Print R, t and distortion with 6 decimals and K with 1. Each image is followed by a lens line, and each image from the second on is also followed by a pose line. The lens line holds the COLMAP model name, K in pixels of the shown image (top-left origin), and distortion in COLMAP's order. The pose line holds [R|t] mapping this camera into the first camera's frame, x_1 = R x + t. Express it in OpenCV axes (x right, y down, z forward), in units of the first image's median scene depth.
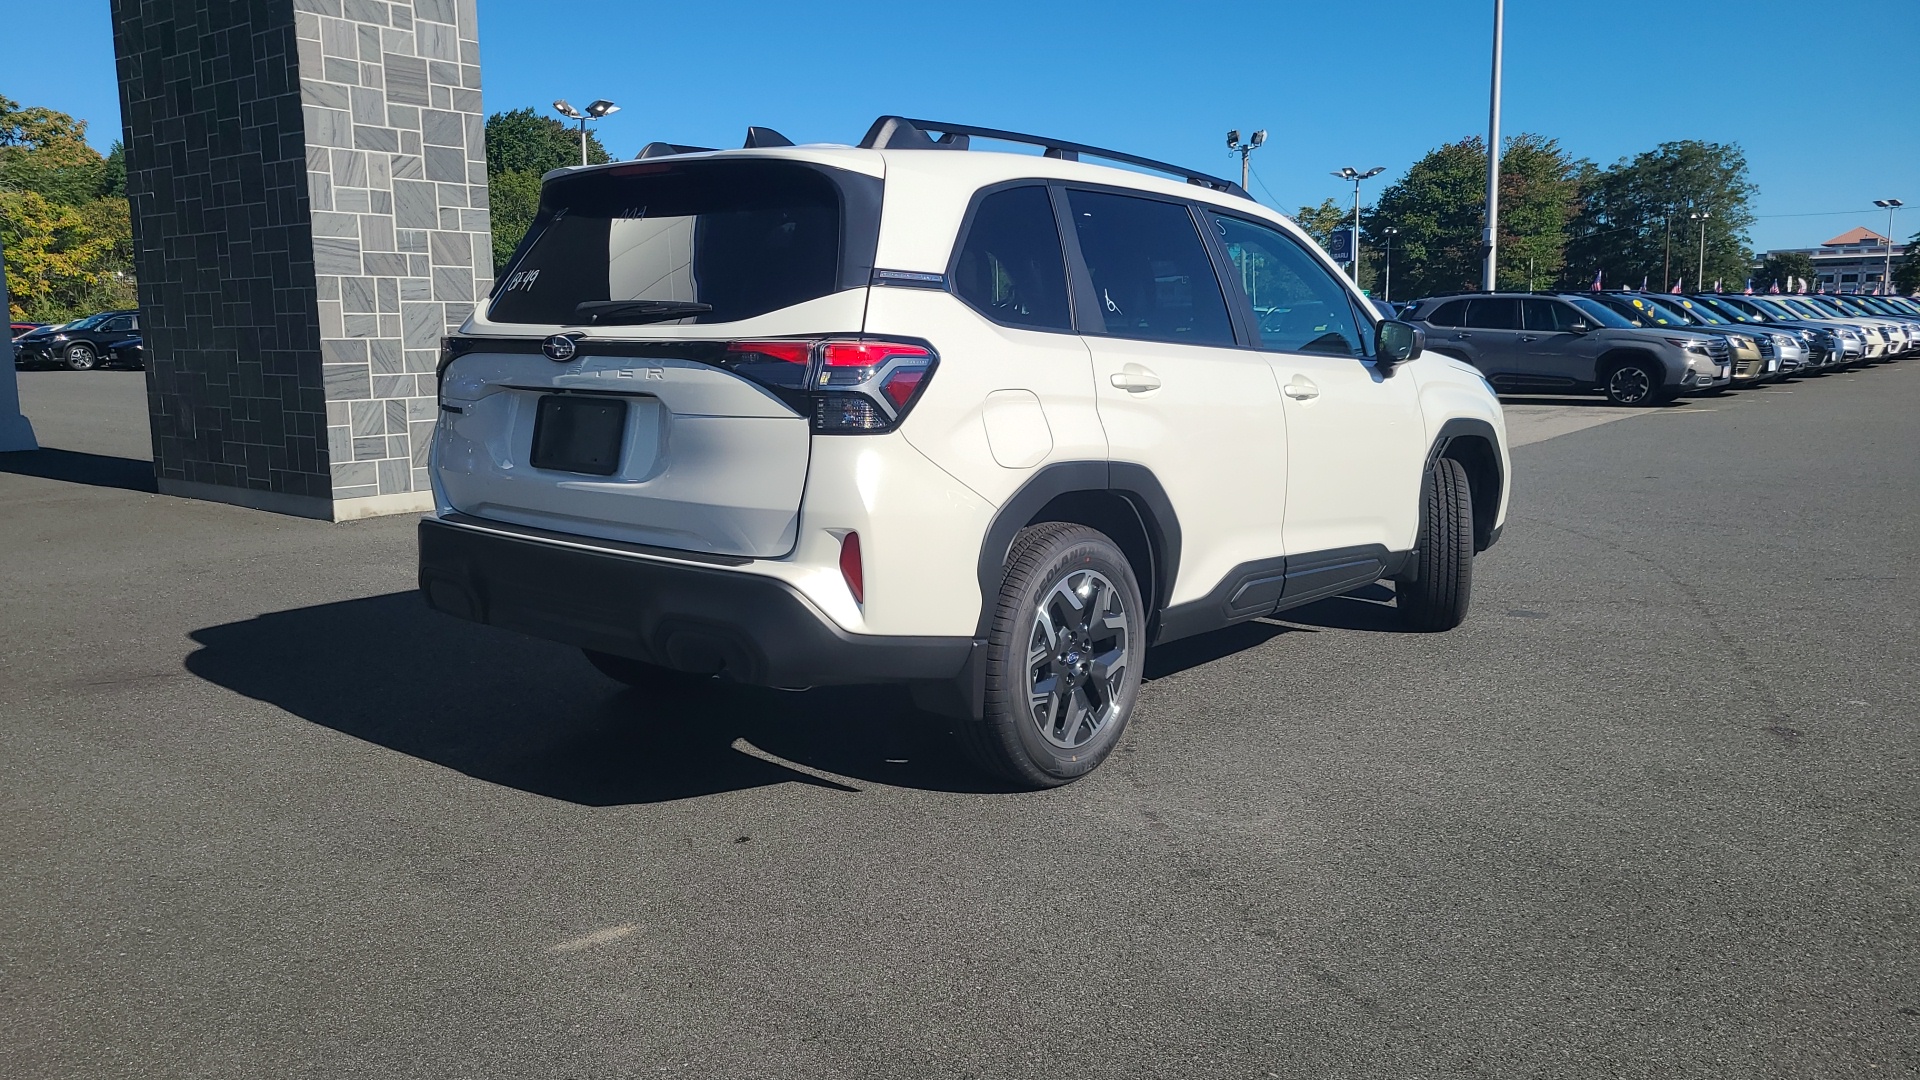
lens RADIAL K [[1441.6, 0, 916.9], [0, 1441.6, 555.5], [0, 0, 1]] dist [0.060923, -0.047297]
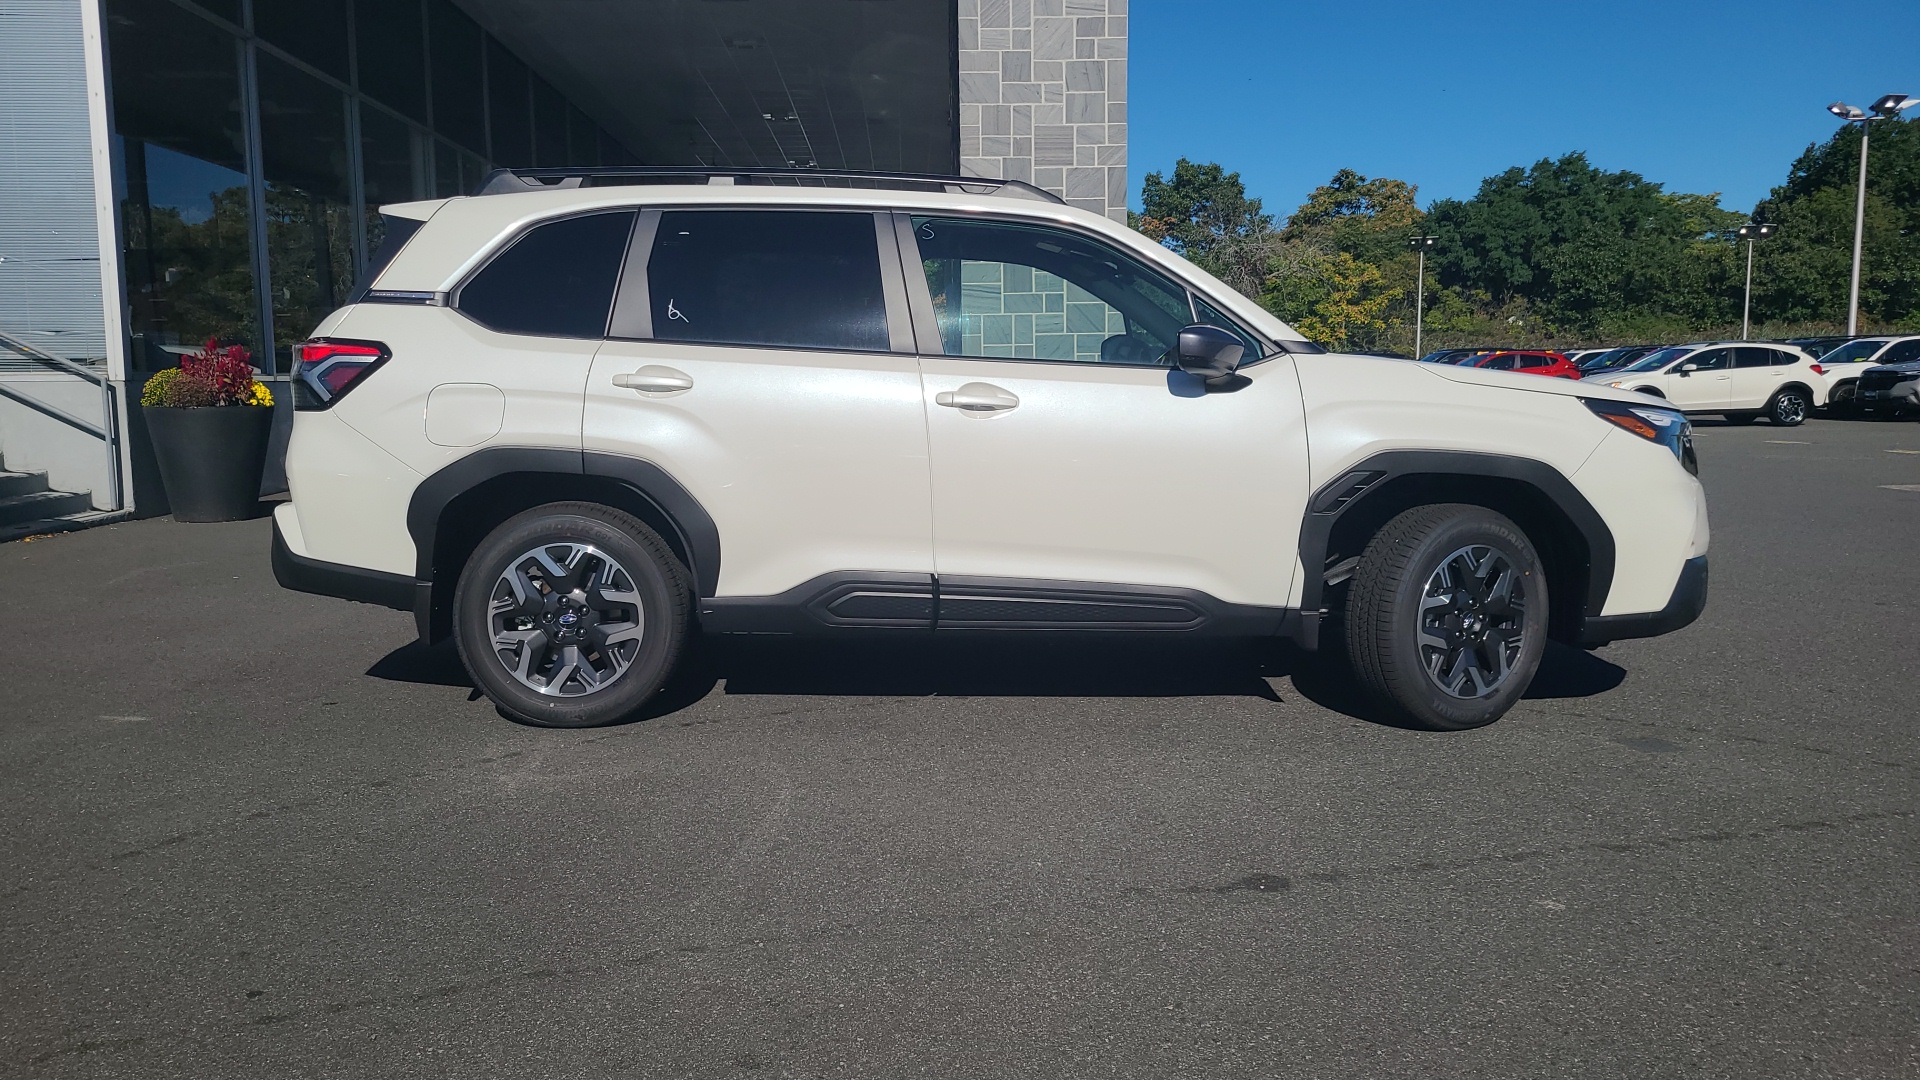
lens RADIAL K [[1441.6, 0, 954.8], [0, 1441.6, 548.2], [0, 0, 1]] dist [0.060923, -0.047297]
pose [[0.637137, 0.089102, -0.765583, 0.505722], [-0.114130, 0.993252, 0.020618, -0.018896], [0.762254, 0.074239, 0.643007, 0.208236]]
